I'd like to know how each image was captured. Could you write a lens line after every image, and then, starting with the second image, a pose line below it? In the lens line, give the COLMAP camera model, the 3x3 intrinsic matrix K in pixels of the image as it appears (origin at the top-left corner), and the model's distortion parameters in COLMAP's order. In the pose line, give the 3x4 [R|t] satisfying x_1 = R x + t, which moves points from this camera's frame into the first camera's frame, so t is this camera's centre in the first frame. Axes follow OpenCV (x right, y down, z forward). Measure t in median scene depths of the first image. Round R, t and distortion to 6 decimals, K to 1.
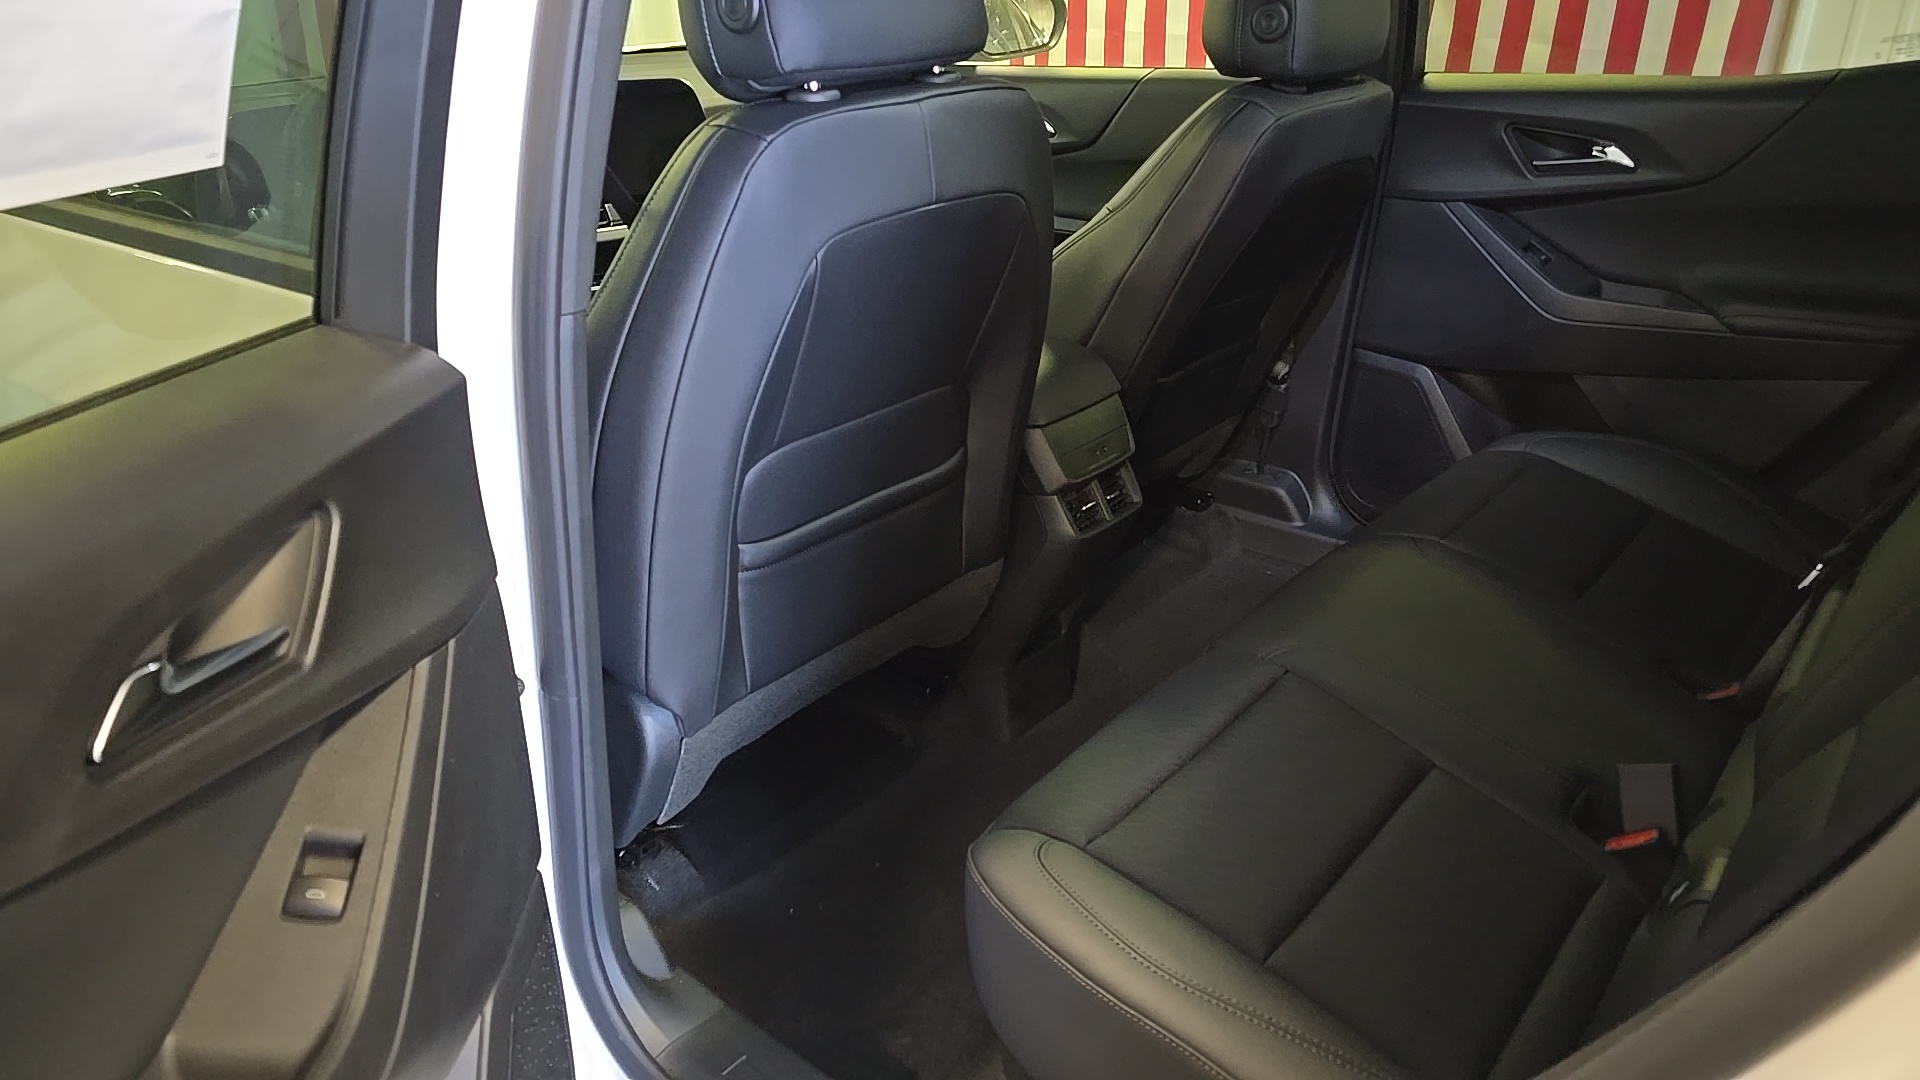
lens RADIAL K [[1299.9, 0, 965.7], [0, 1299.9, 543.1], [0, 0, 1]] dist [0.059127, -0.064649]
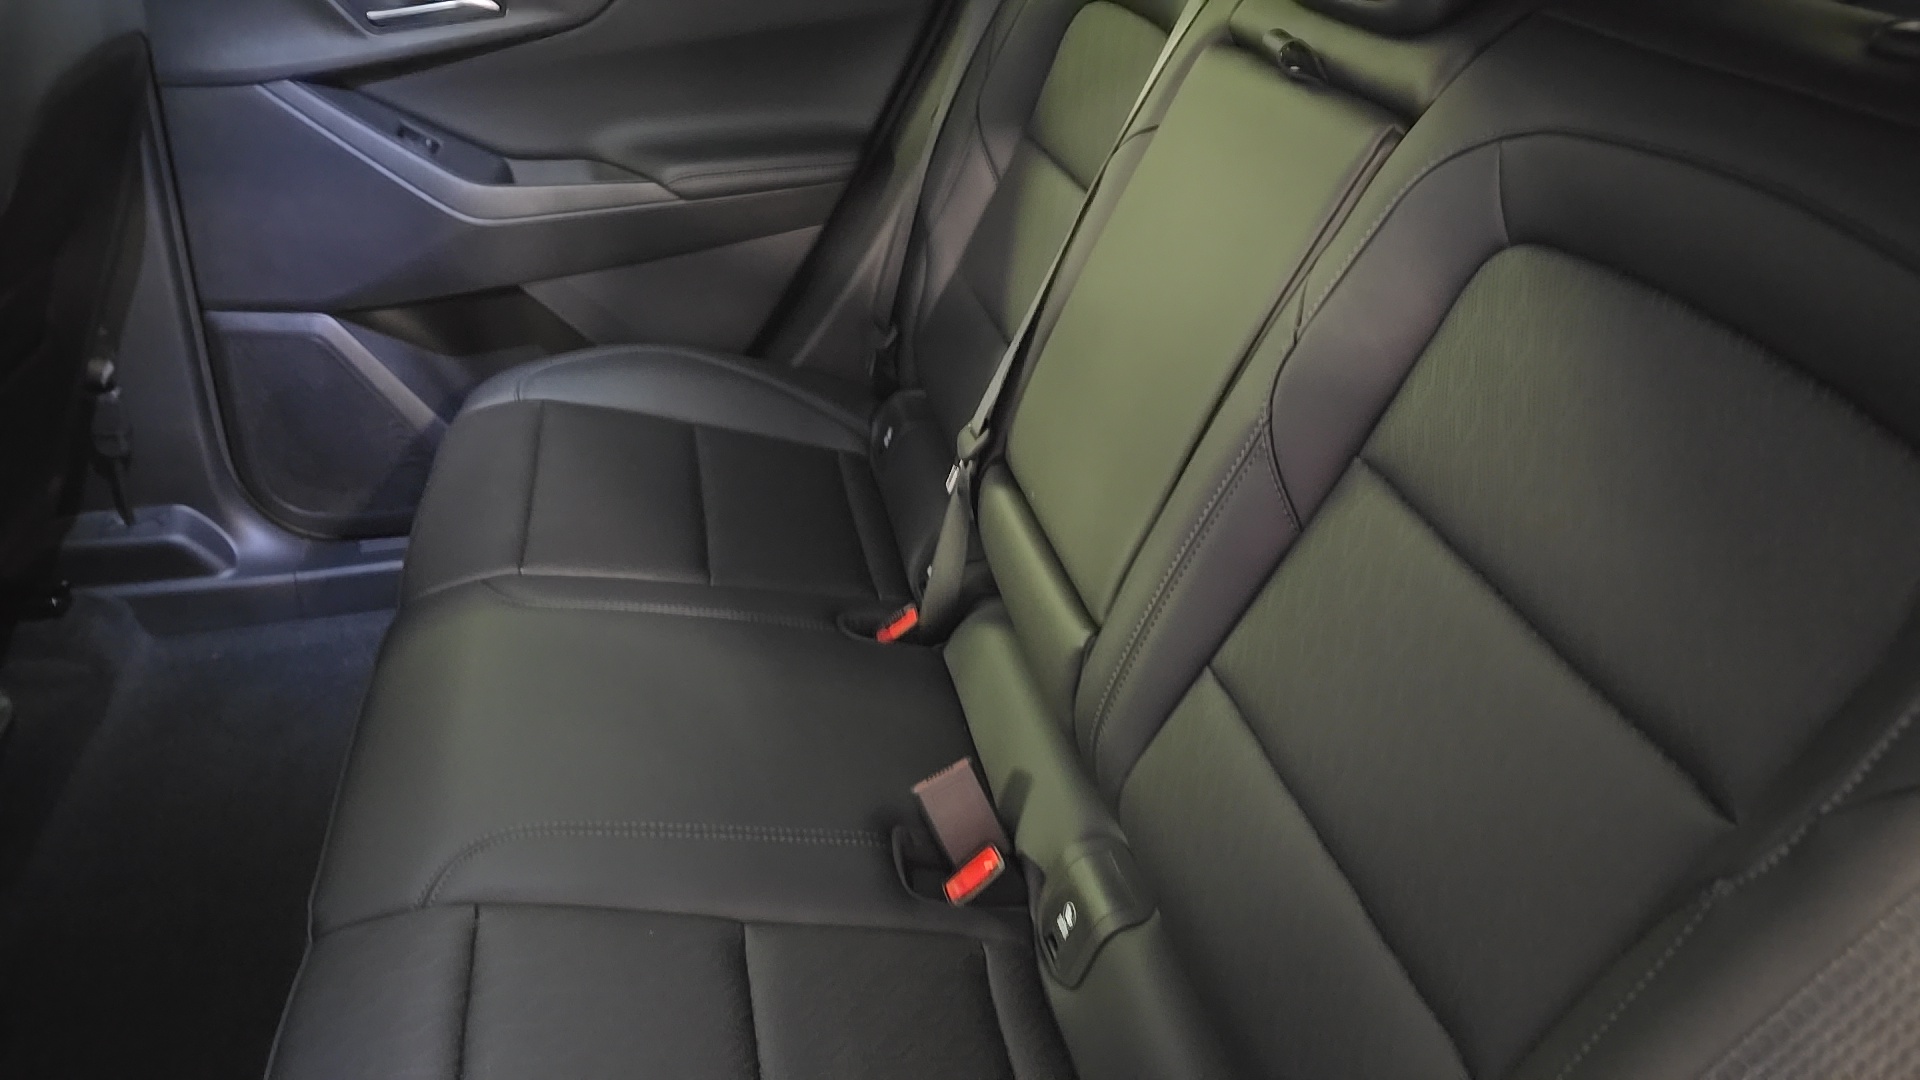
lens RADIAL K [[1299.9, 0, 965.7], [0, 1299.9, 543.1], [0, 0, 1]] dist [0.059127, -0.064649]
pose [[0.616405, -0.371201, 0.694446, 0.020250], [0.300580, 0.926054, 0.228201, -0.083837], [-0.727803, 0.068073, 0.682399, 0.275588]]
